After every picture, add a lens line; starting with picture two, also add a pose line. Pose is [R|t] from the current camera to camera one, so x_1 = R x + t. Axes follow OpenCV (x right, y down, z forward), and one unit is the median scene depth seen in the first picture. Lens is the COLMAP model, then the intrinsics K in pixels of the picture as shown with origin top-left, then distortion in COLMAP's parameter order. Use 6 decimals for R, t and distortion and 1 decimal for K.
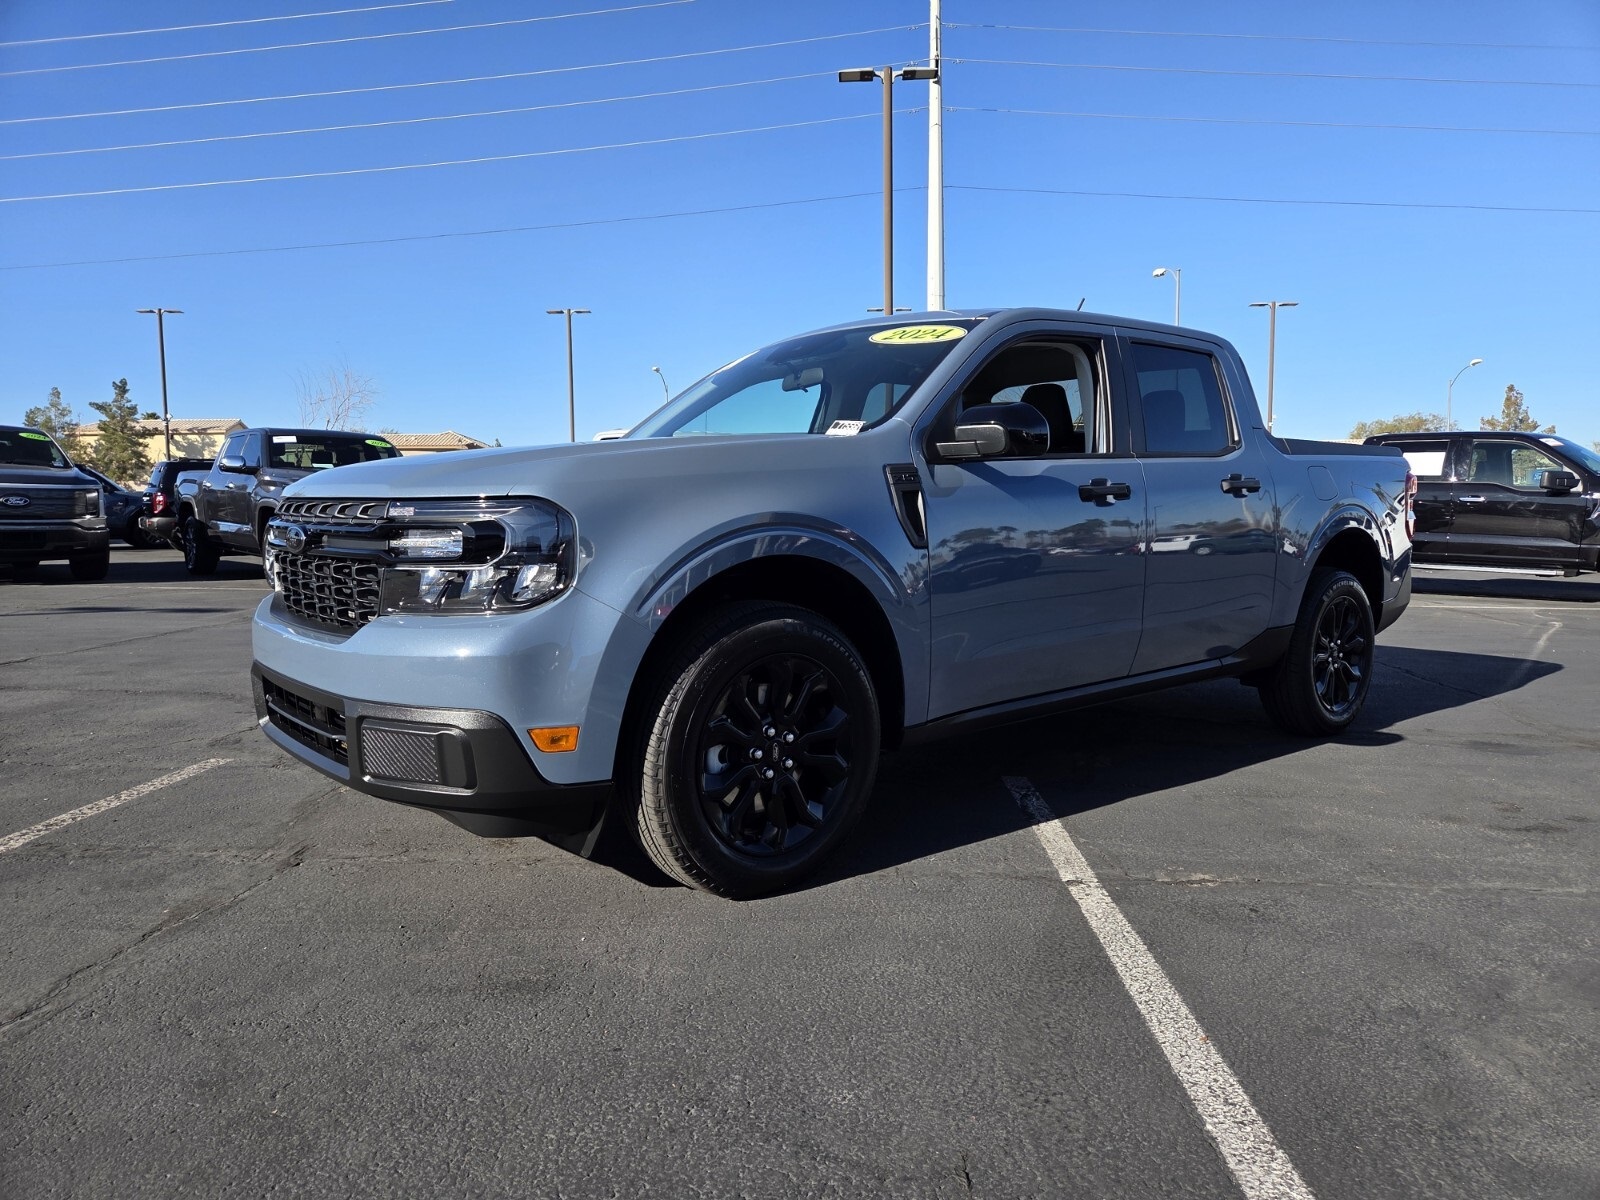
lens RADIAL K [[1116.7, 0, 789.4], [0, 1116.7, 600.1], [0, 0, 1]] dist [0.034973, -0.000965]
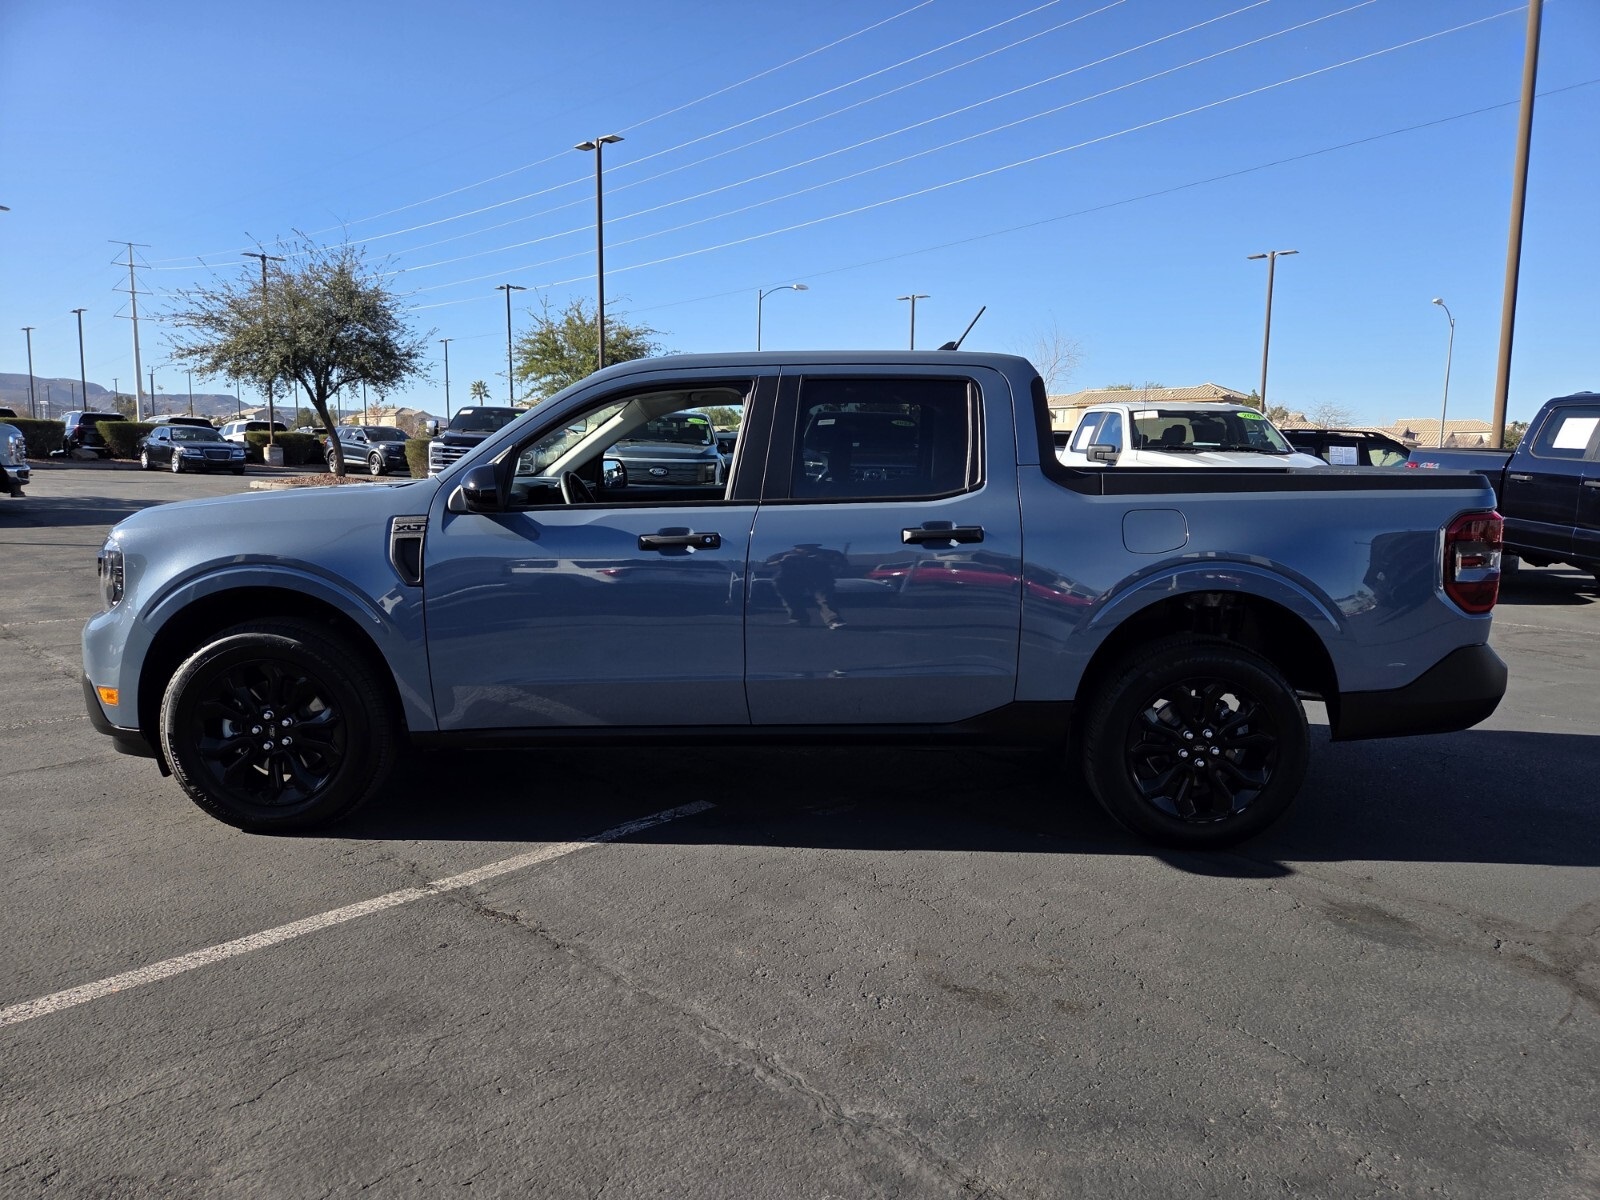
lens RADIAL K [[1116.7, 0, 789.4], [0, 1116.7, 600.1], [0, 0, 1]] dist [0.034973, -0.000965]
pose [[0.744902, 0.094798, -0.660405, 1.029361], [-0.062956, 0.995425, 0.071877, -0.122460], [0.664197, -0.011964, 0.747462, 0.307725]]
